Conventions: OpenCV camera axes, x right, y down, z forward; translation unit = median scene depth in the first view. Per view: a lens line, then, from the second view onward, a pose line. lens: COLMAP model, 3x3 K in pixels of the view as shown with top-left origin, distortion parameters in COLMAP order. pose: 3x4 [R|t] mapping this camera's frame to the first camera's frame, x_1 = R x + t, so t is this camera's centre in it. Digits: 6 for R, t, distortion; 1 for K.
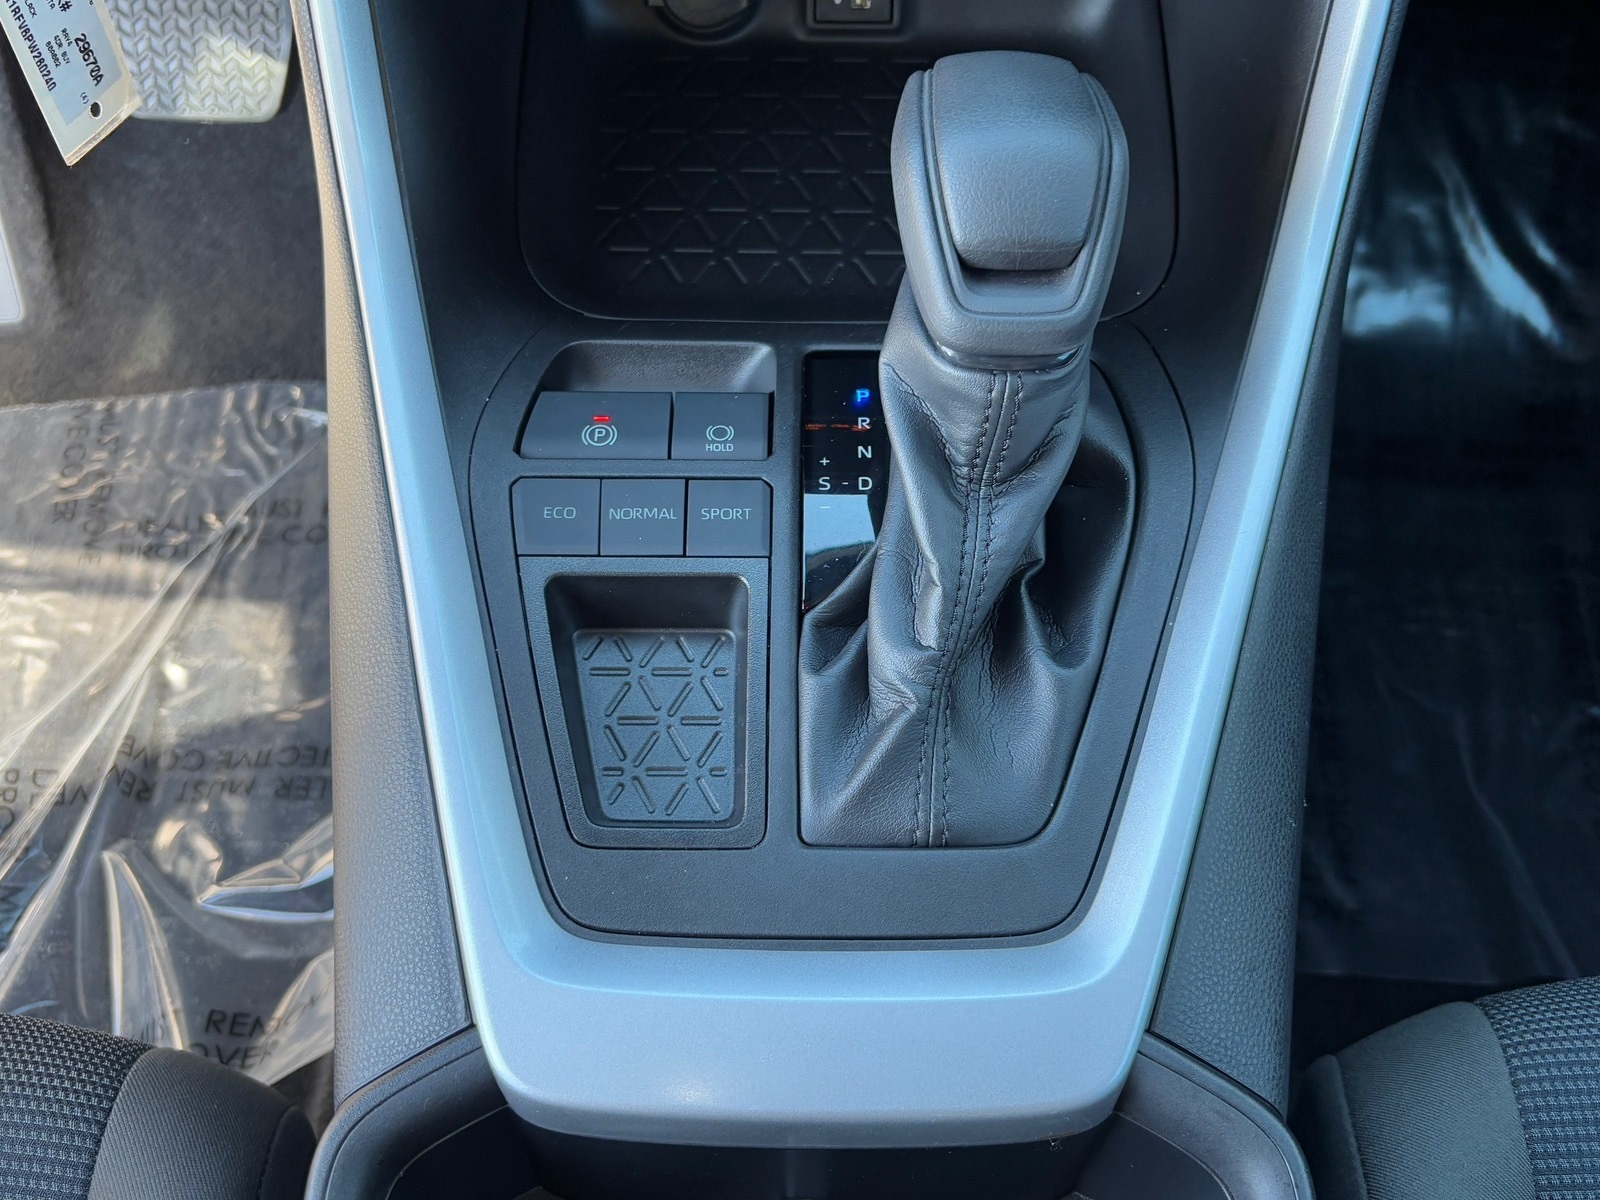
lens RADIAL K [[1510.9, 0, 800.0], [0, 1510.9, 600.0], [0, 0, 1]] dist [0.147518, -0.310885]
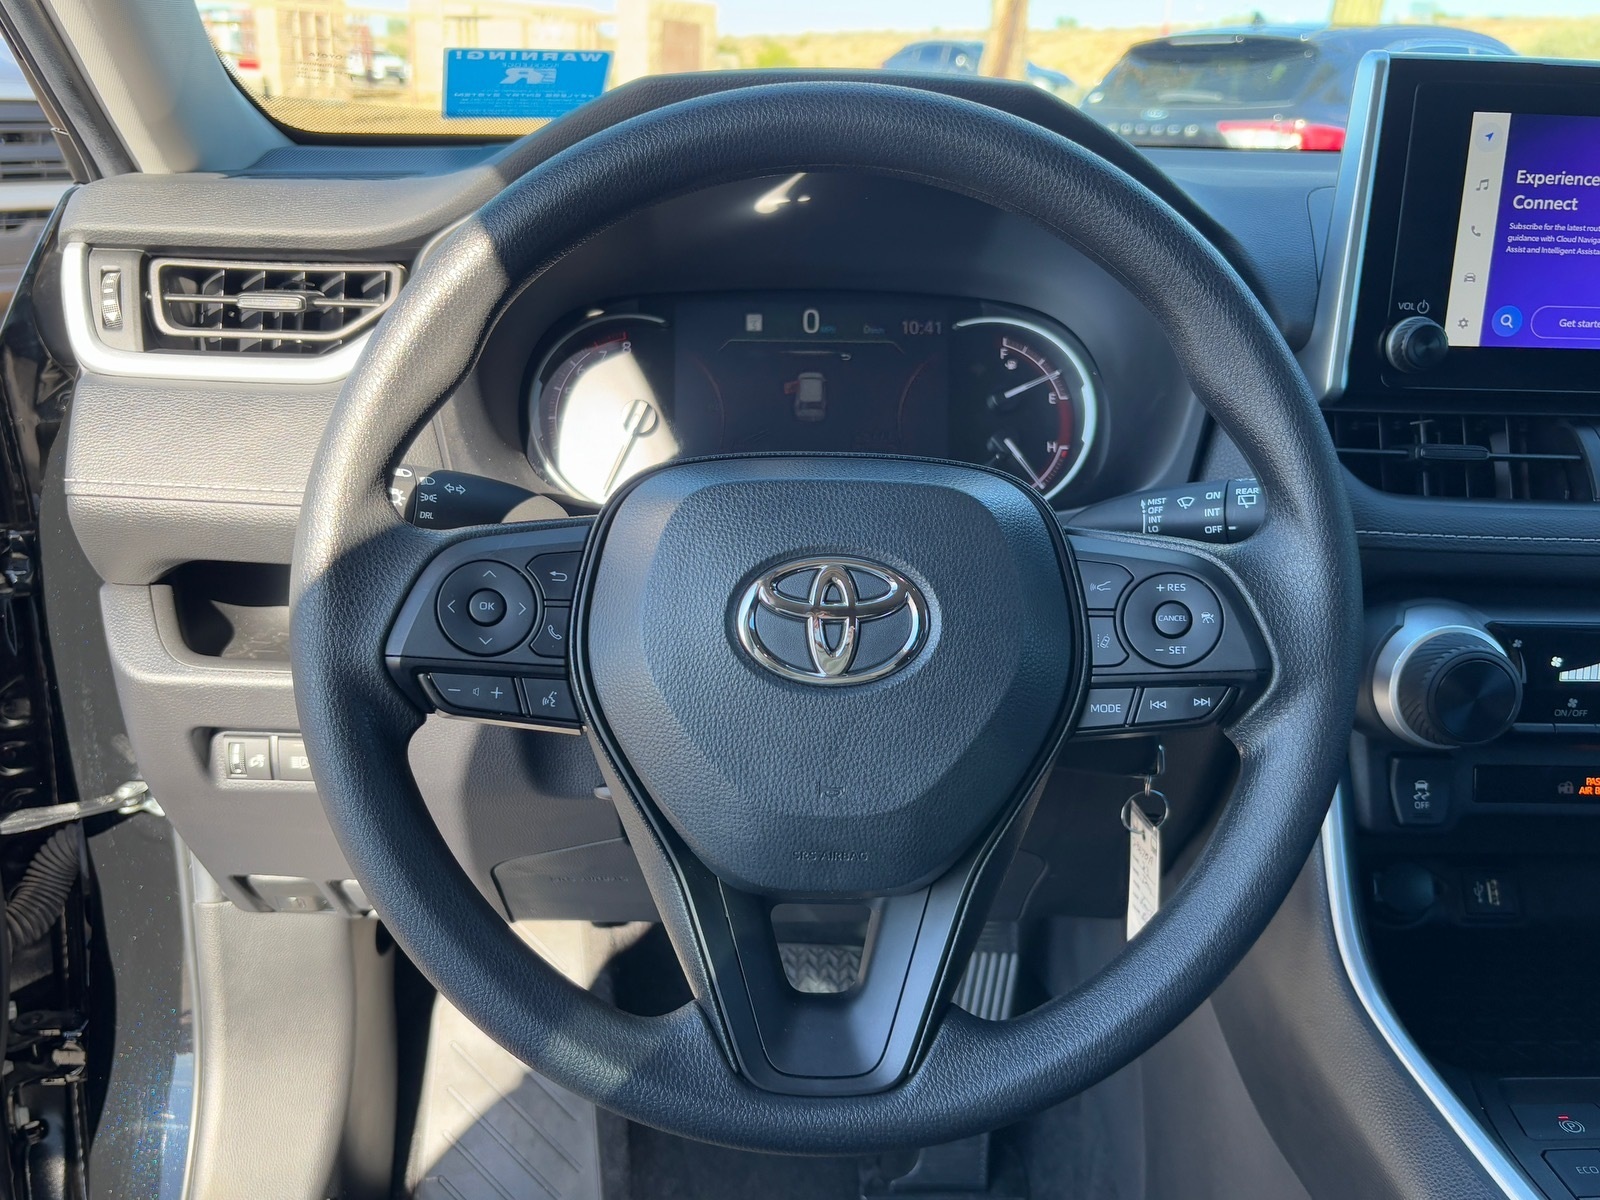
lens RADIAL K [[1427.5, 0, 794.0], [0, 1427.5, 622.1], [0, 0, 1]] dist [0.015201, -0.011928]
pose [[0.998620, 0.003904, 0.052369, -0.999805], [0.029607, 0.781785, -0.622845, 0.370780], [-0.043373, 0.623536, 0.780591, -0.391794]]
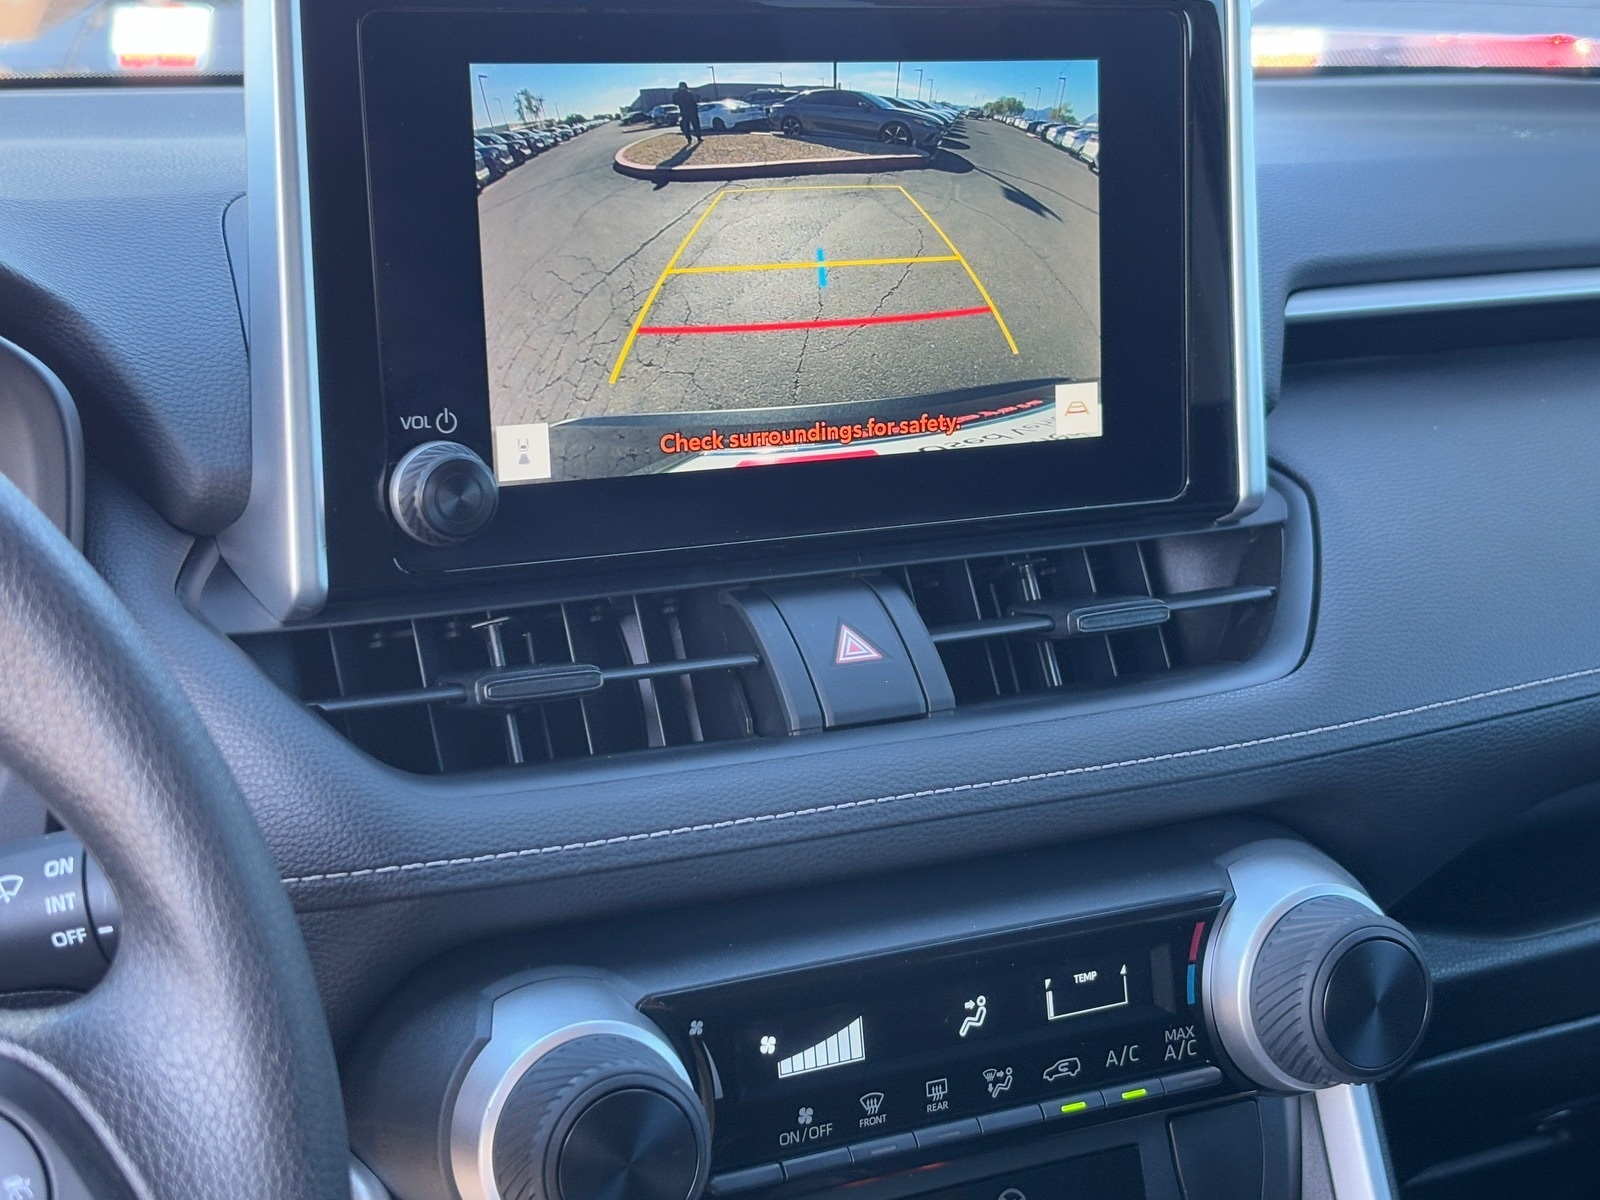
lens RADIAL K [[2580.1, 0, 784.9], [0, 2580.1, 623.2], [0, 0, 1]] dist [0.261964, -1.148540]
pose [[0.878077, -0.116852, 0.464033, -0.767333], [0.403901, 0.700994, -0.587768, 0.193403], [-0.256603, 0.703529, 0.662723, -0.385078]]
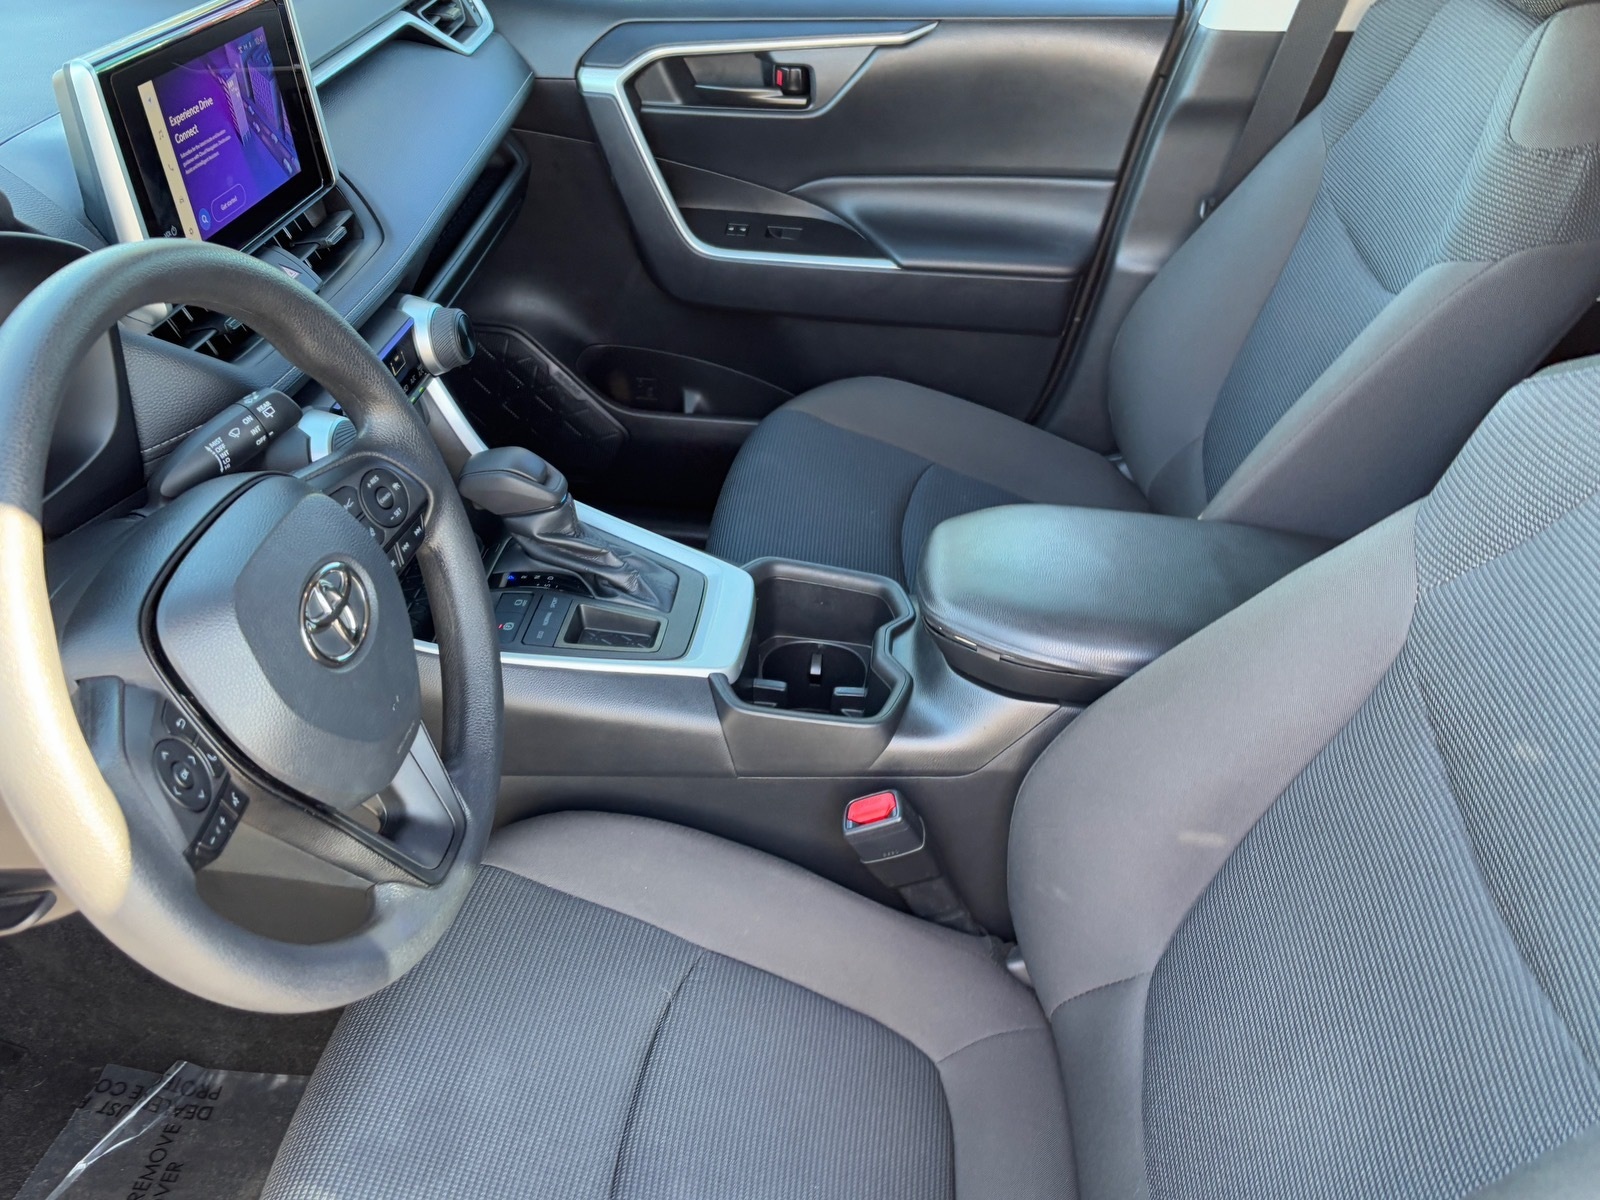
lens RADIAL K [[1403.2, 0, 816.9], [0, 1403.2, 630.9], [0, 0, 1]] dist [-0.008127, -0.000007]
pose [[0.074087, -0.567429, 0.820083, -2.271469], [0.824682, 0.497238, 0.269545, -0.342127], [-0.560724, 0.656338, 0.504787, -0.636156]]
